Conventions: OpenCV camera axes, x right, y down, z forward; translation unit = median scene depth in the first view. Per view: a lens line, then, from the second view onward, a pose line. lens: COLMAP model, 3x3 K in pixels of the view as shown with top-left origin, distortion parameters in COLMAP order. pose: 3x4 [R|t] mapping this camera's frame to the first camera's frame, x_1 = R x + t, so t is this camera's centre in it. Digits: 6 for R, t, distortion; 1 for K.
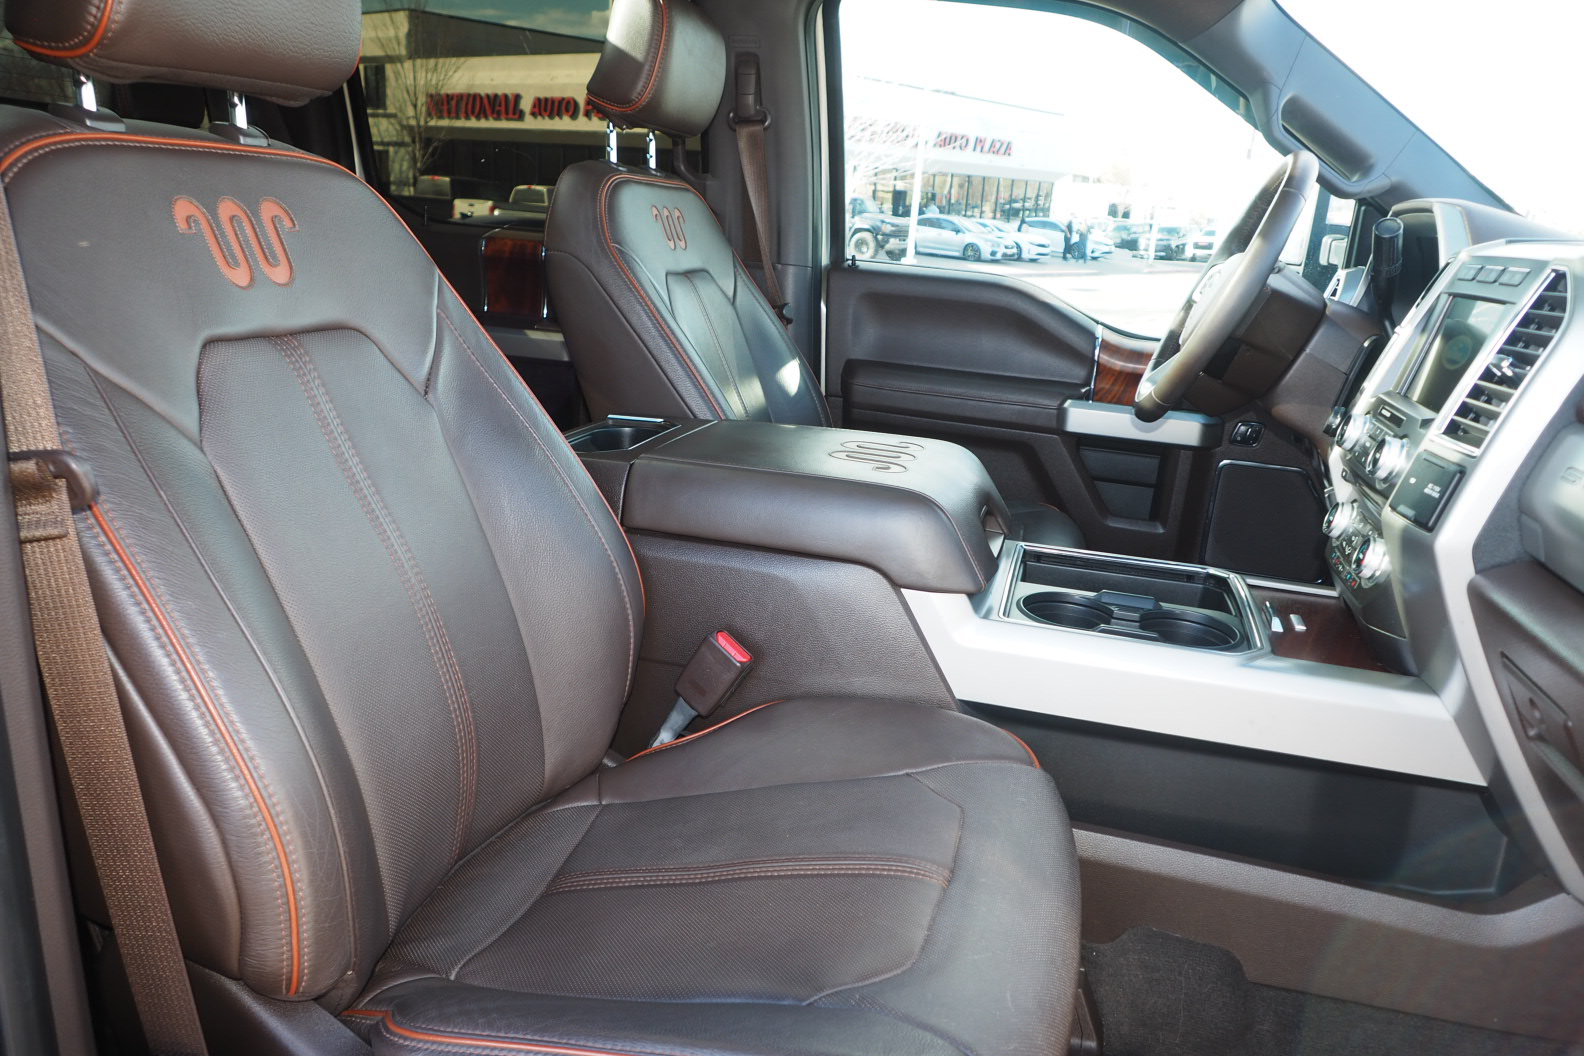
lens RADIAL K [[1128.3, 0, 792.7], [0, 1128.3, 527.1], [0, 0, 1]] dist [-0.003407, -0.006813]
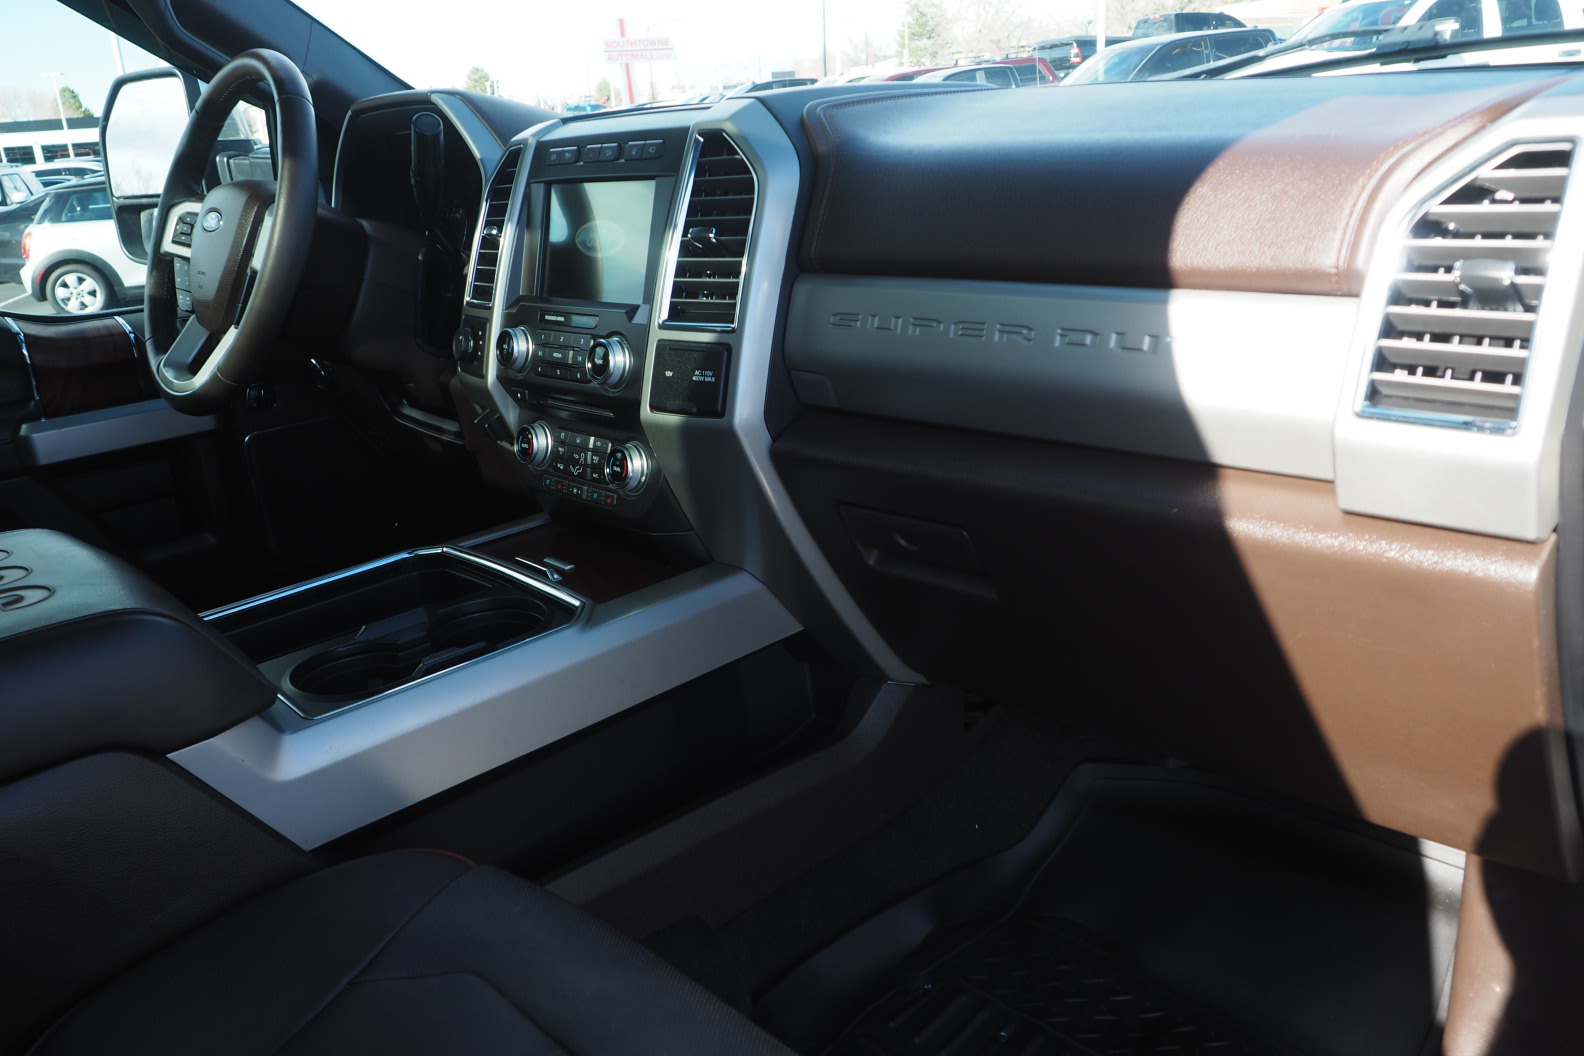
lens RADIAL K [[1201.1, 0, 792.2], [0, 1201.1, 530.3], [0, 0, 1]] dist [0.010425, 0.002633]
pose [[0.550687, -0.378387, 0.744021, -0.185049], [0.342832, 0.915229, 0.211712, -0.093609], [-0.761059, 0.138487, 0.633728, 0.279738]]
